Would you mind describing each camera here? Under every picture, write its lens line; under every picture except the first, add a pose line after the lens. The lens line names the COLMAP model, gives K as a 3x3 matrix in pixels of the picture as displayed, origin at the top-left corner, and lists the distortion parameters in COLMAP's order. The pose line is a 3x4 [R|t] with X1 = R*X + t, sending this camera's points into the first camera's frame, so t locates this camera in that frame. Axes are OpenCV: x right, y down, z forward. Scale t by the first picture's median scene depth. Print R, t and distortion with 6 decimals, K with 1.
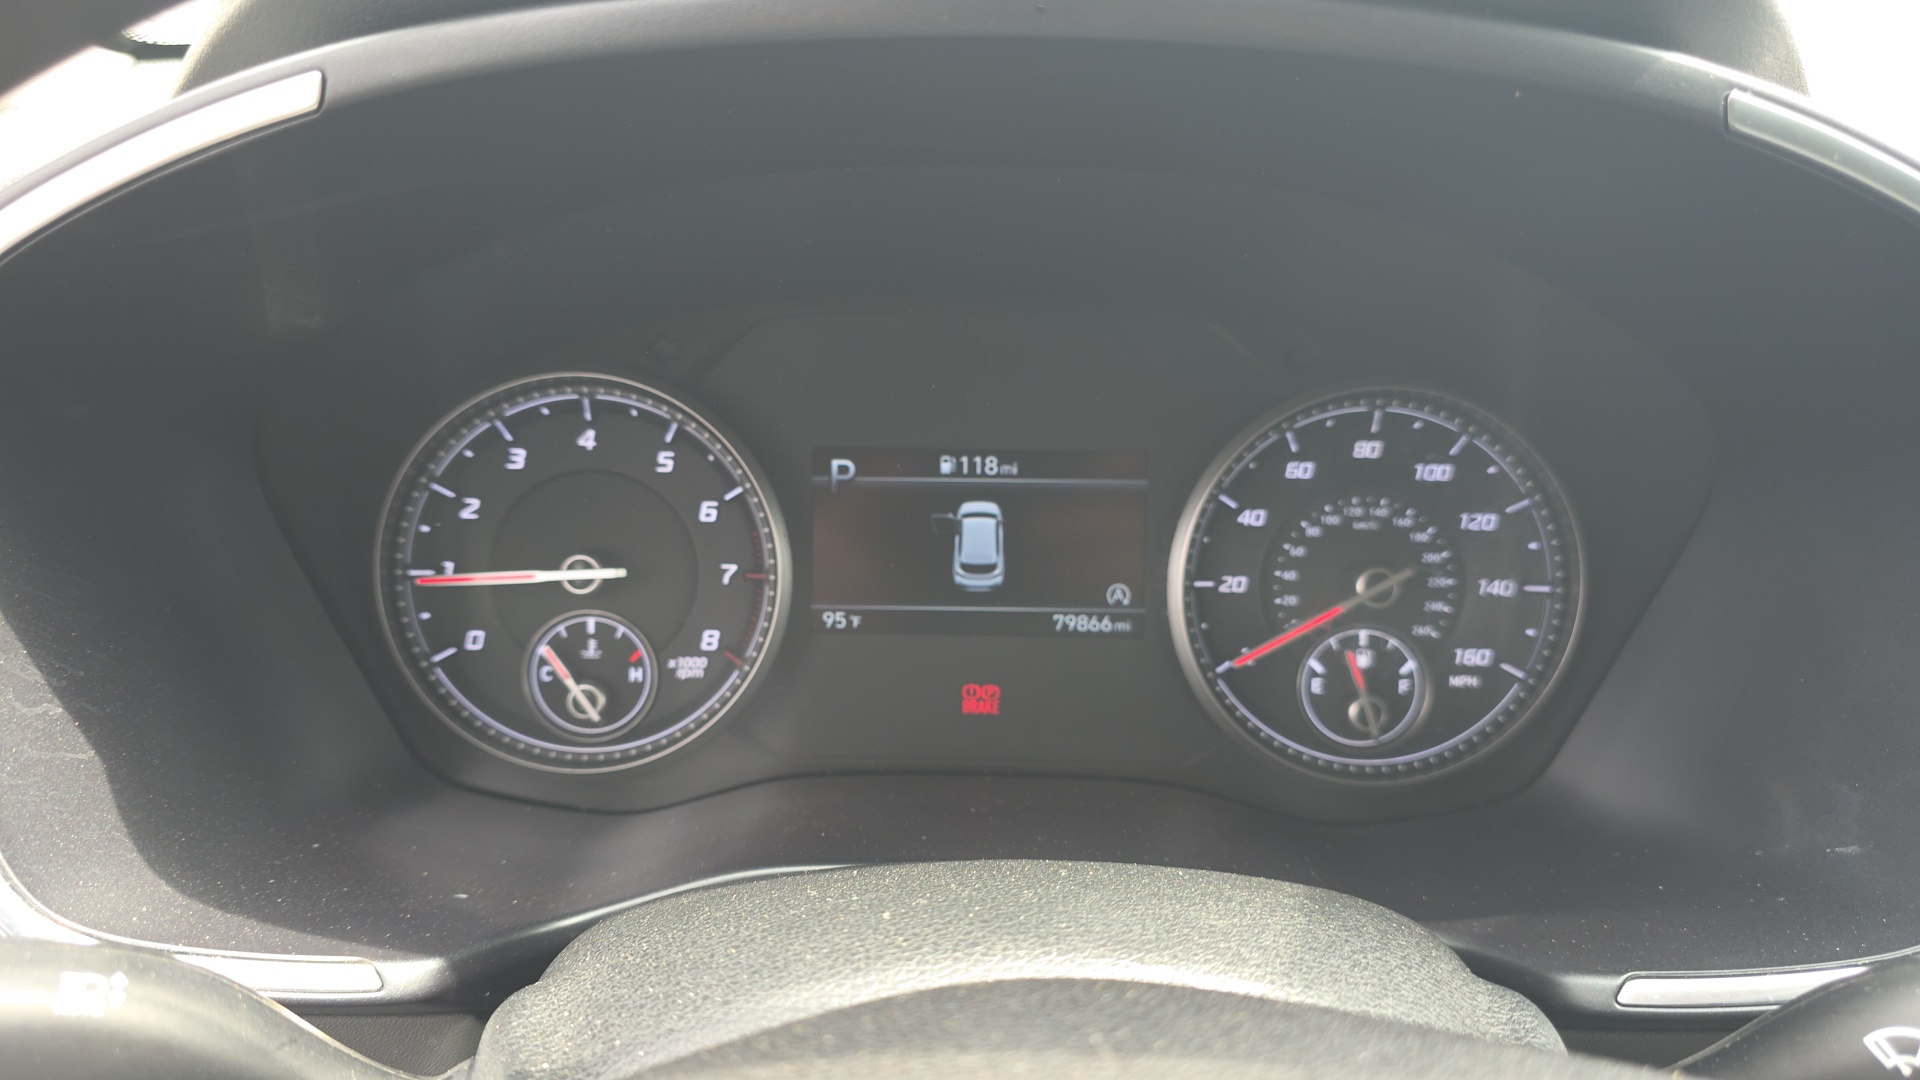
lens RADIAL K [[1388.1, 0, 932.5], [0, 1388.1, 516.9], [0, 0, 1]] dist [0.019995, -0.076021]
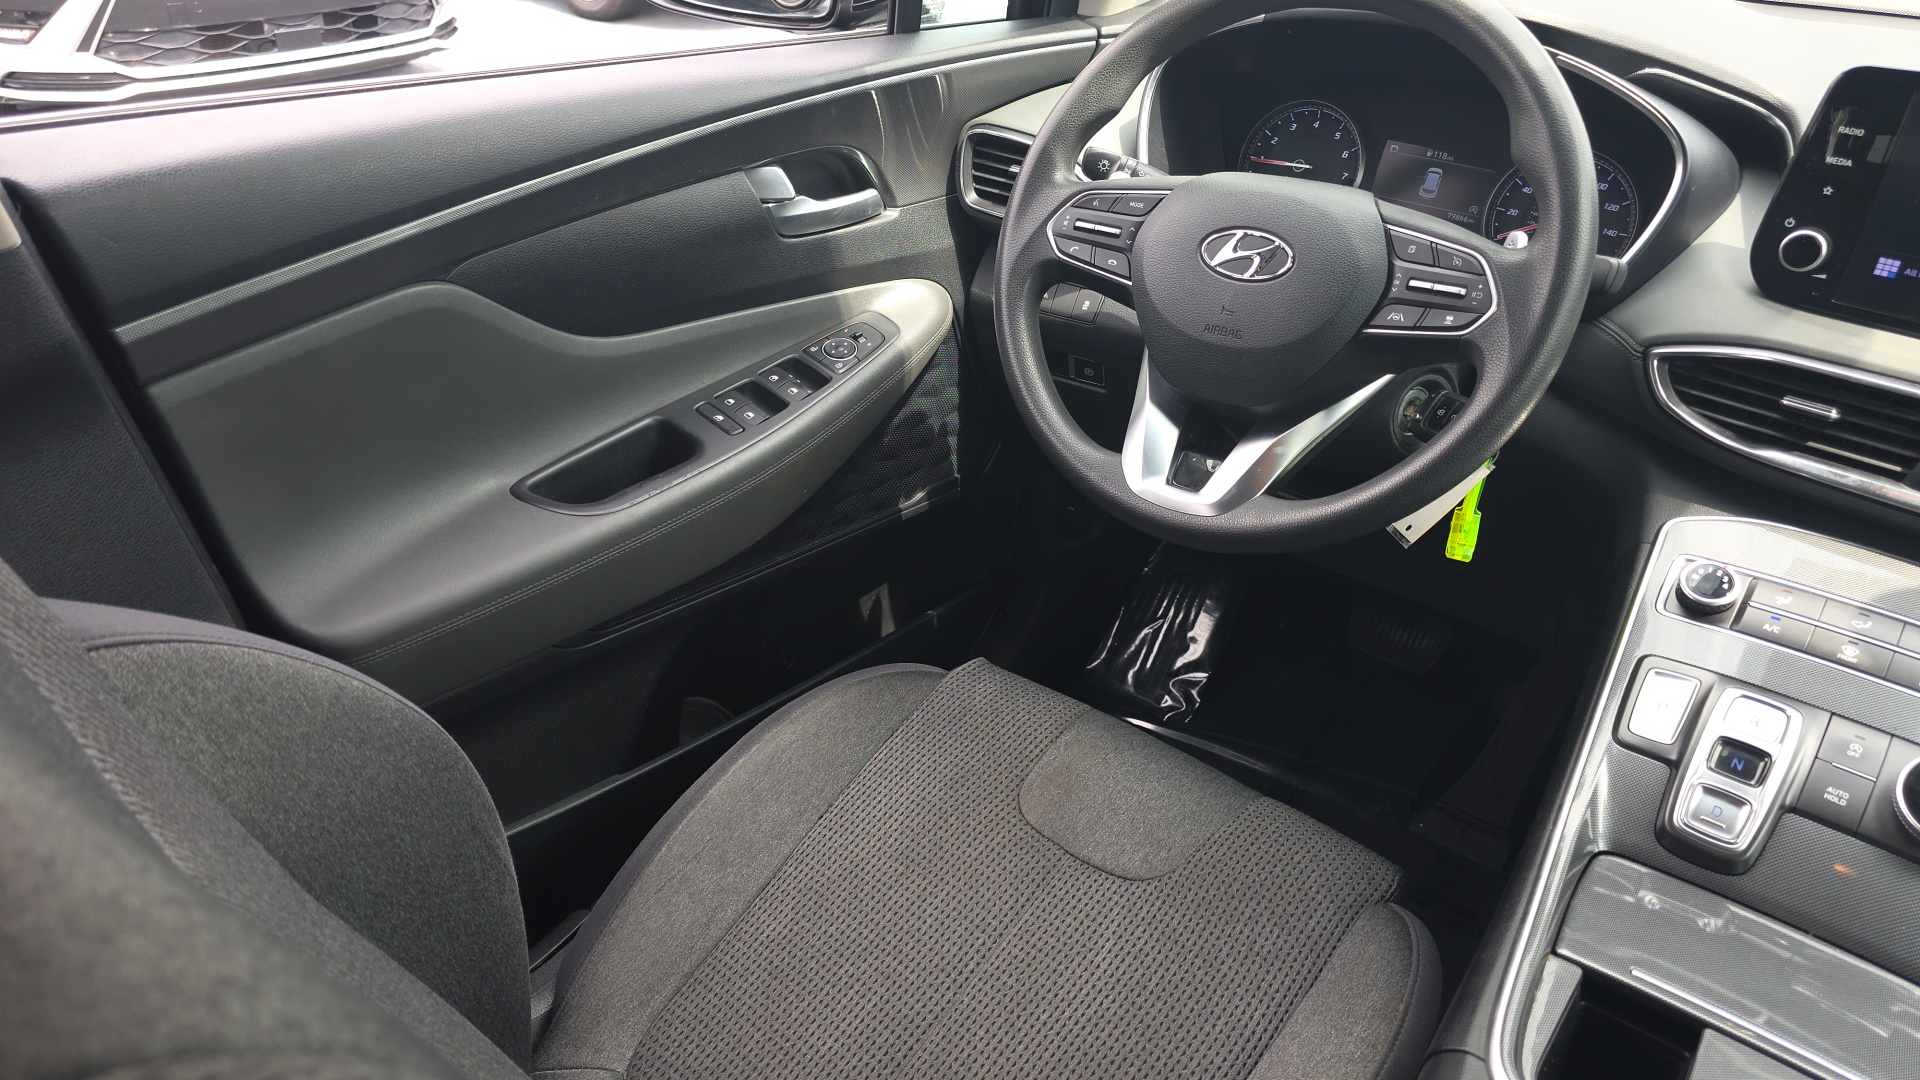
lens RADIAL K [[1290.4, 0, 942.4], [0, 1290.4, 527.4], [0, 0, 1]] dist [0.062350, -0.060438]
pose [[0.783207, 0.330499, -0.526647, 0.930217], [-0.255617, 0.943288, 0.211820, 0.392176], [0.566786, -0.031279, 0.823271, -1.905211]]
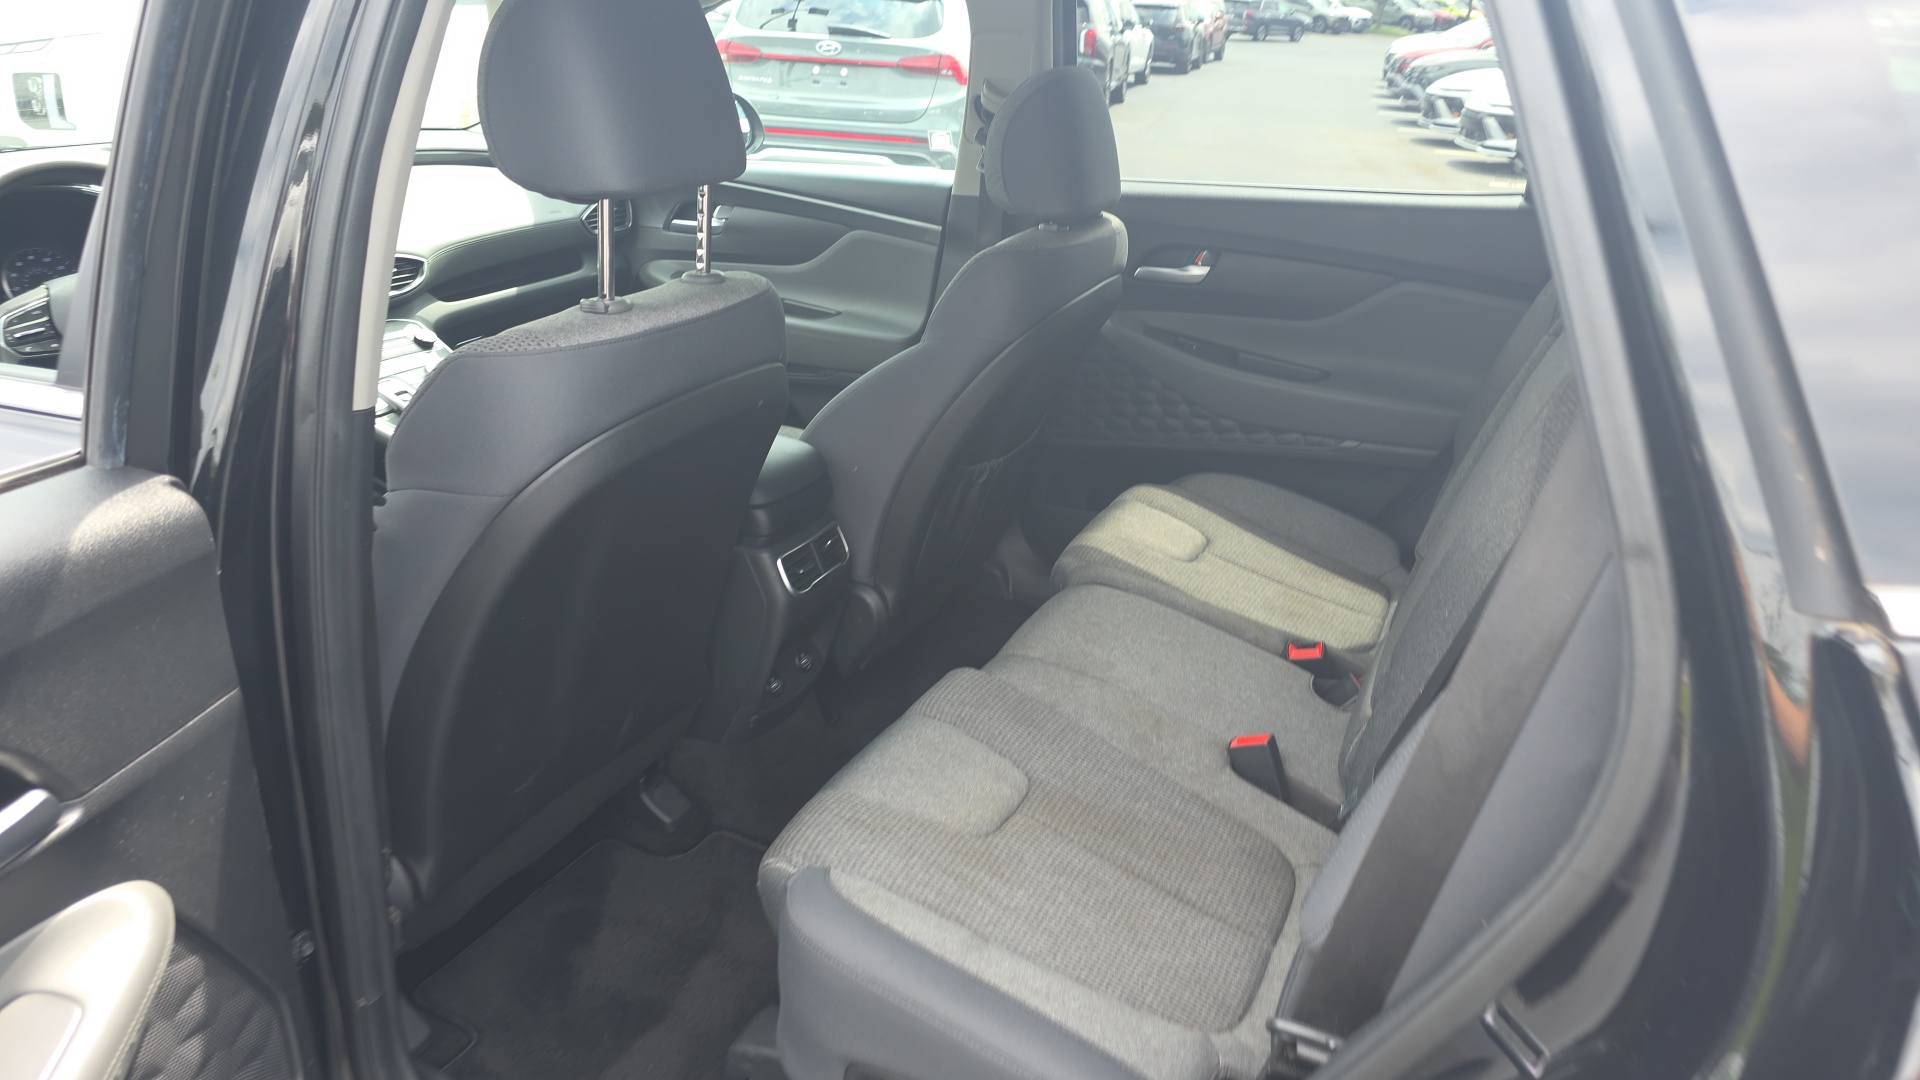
lens RADIAL K [[1242.3, 0, 959.4], [0, 1242.3, 532.2], [0, 0, 1]] dist [0.033915, -0.032603]
pose [[0.410712, -0.349705, 0.842034, -2.418002], [0.304441, 0.923117, 0.234884, 0.809543], [-0.859436, 0.159880, 0.485600, -3.832507]]
